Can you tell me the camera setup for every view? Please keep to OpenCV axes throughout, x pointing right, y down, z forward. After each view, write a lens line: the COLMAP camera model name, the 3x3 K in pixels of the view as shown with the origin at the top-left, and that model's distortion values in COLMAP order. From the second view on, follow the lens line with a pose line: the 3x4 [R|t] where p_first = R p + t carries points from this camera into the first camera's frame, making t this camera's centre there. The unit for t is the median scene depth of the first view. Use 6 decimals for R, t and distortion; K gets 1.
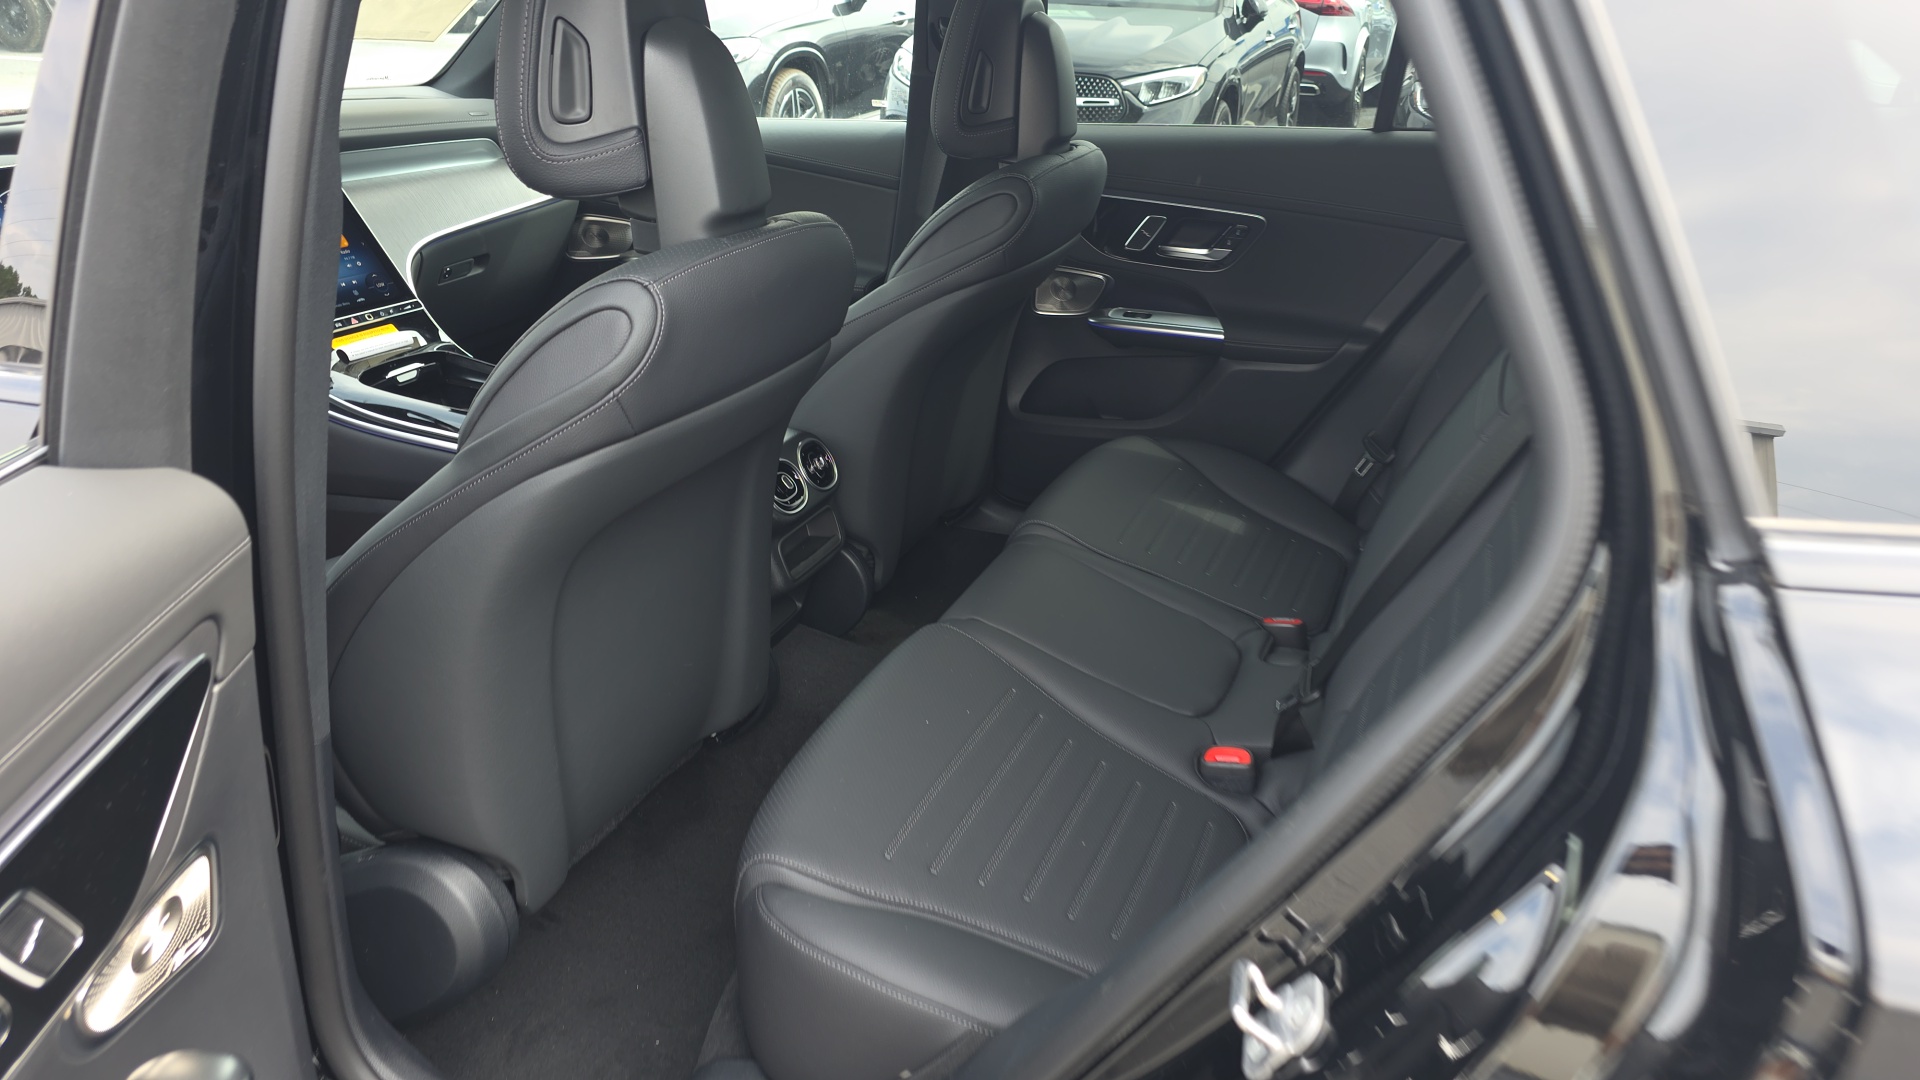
lens RADIAL K [[1311.4, 0, 946.4], [0, 1311.4, 551.5], [0, 0, 1]] dist [0.037297, -0.052850]
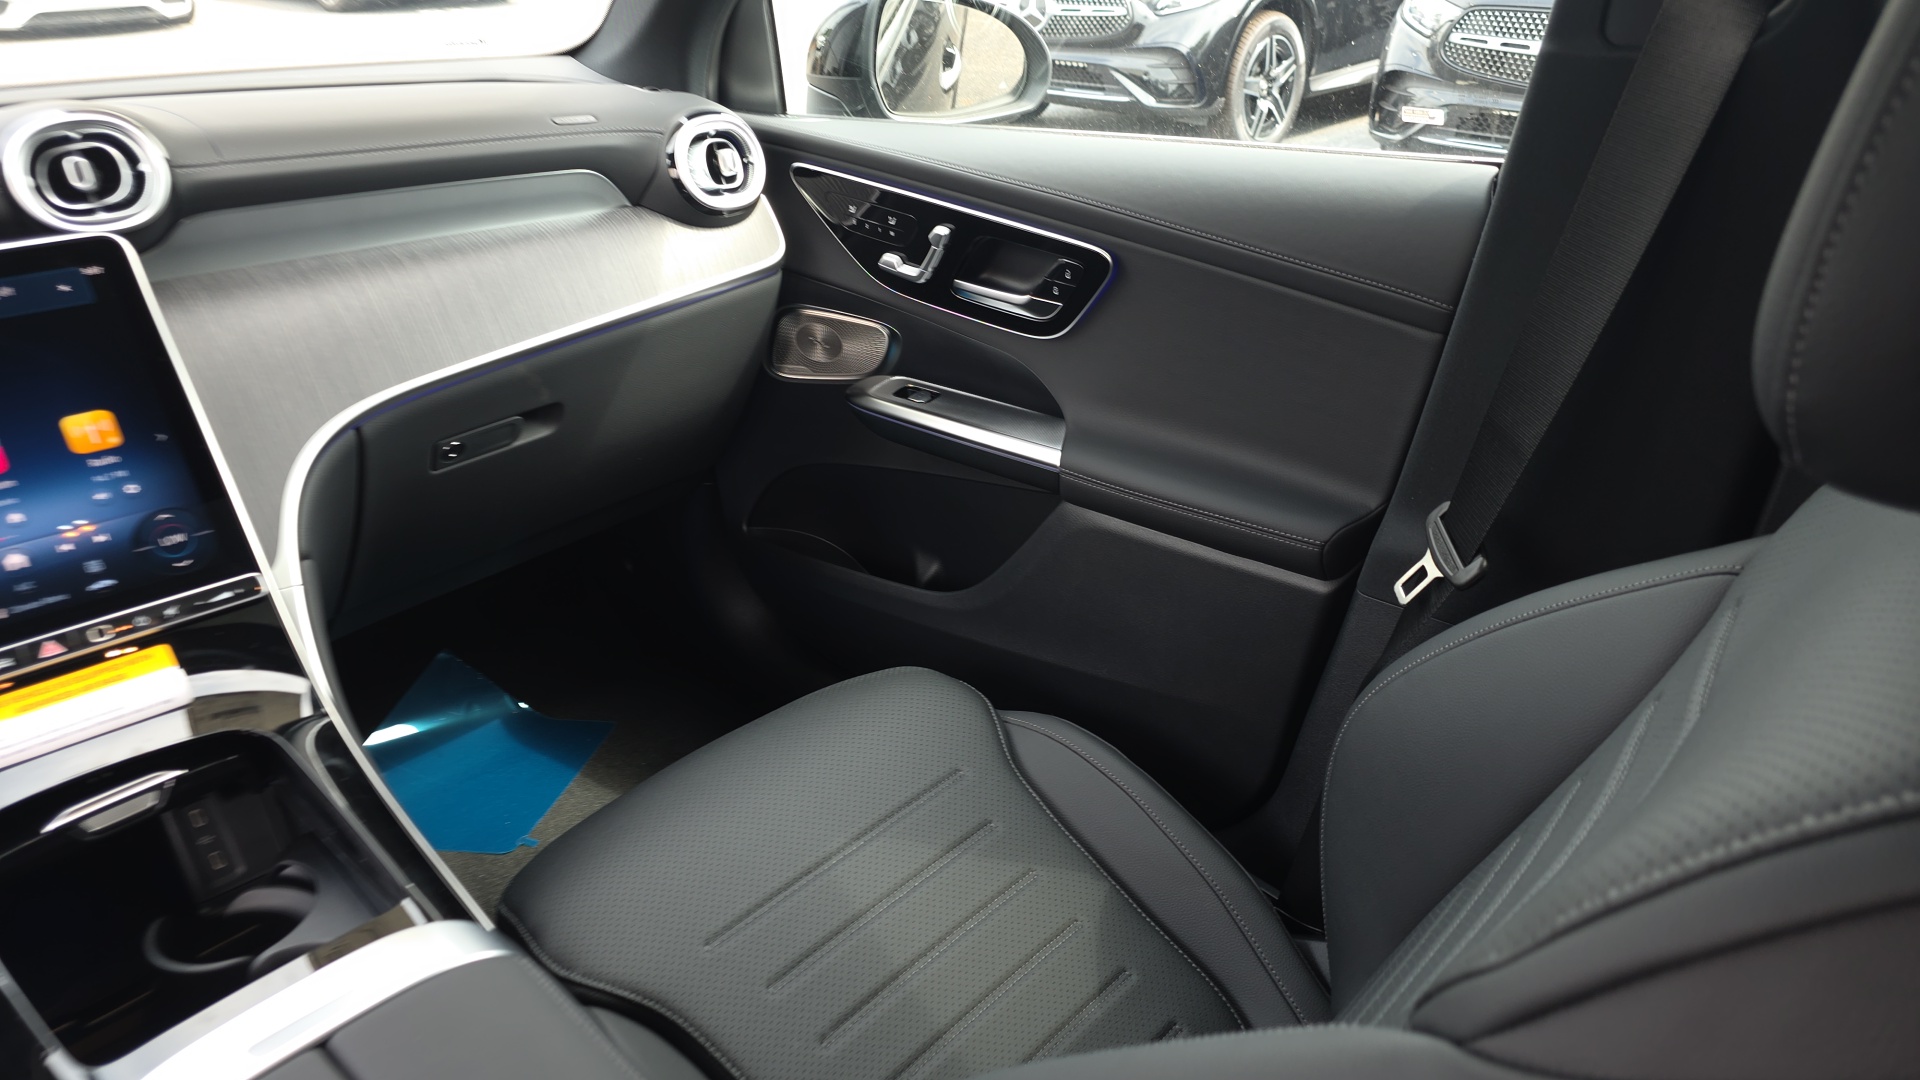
lens RADIAL K [[1311.4, 0, 946.4], [0, 1311.4, 551.5], [0, 0, 1]] dist [0.037297, -0.052850]
pose [[0.942797, 0.120593, -0.310791, -0.044248], [-0.108625, 0.992527, 0.055604, -0.209092], [0.315173, -0.018664, 0.948851, 0.557904]]
